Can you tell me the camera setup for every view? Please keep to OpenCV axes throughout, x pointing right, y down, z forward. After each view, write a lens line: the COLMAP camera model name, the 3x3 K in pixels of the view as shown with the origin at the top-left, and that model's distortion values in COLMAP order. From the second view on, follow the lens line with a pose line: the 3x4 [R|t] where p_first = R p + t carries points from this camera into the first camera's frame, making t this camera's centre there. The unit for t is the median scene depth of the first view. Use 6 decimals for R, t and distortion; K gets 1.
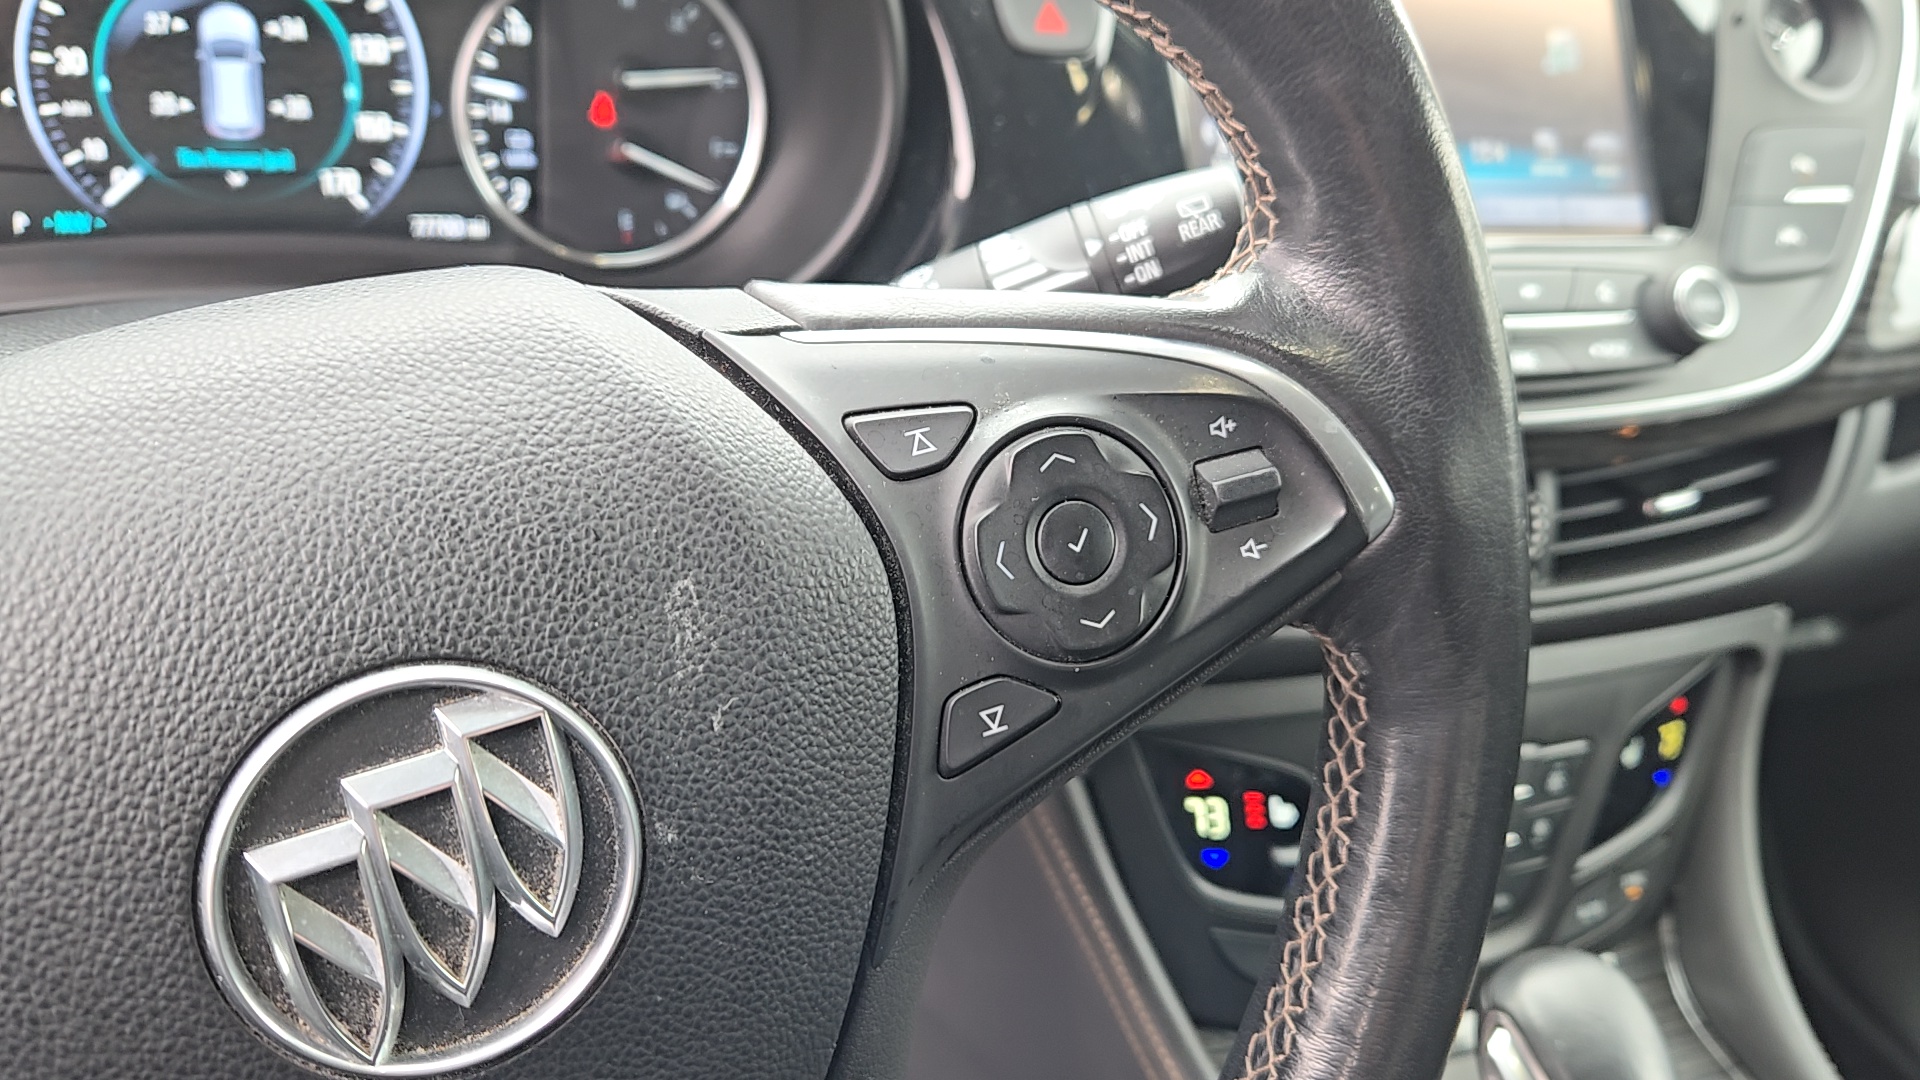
lens RADIAL K [[1709.5, 0, 957.4], [0, 1709.5, 536.3], [0, 0, 1]] dist [0.008555, -0.009145]
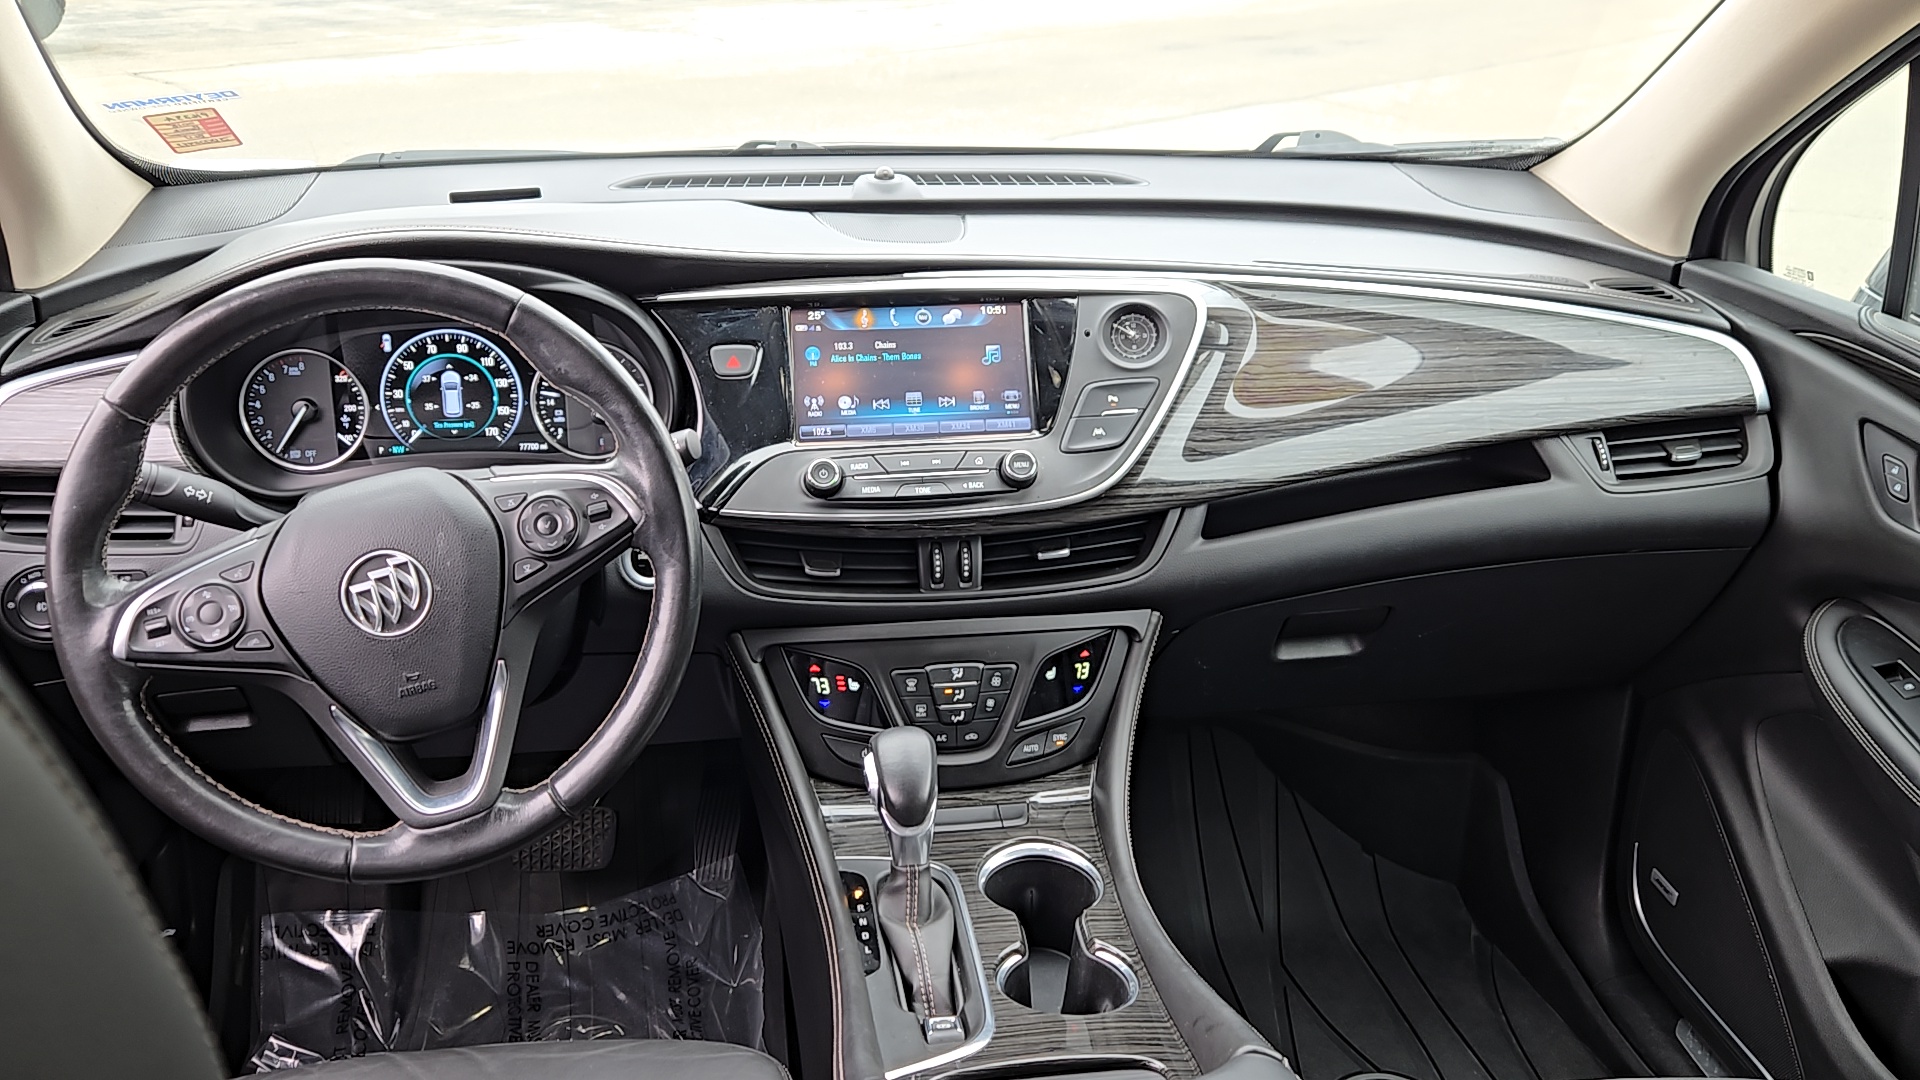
lens RADIAL K [[1601.4, 0, 954.0], [0, 1601.4, 537.4], [0, 0, 1]] dist [0.017709, -0.005624]
pose [[0.960508, -0.013129, -0.277942, 2.406719], [-0.016852, 0.994308, -0.105206, 0.489705], [0.277741, 0.105735, 0.954820, -2.750849]]
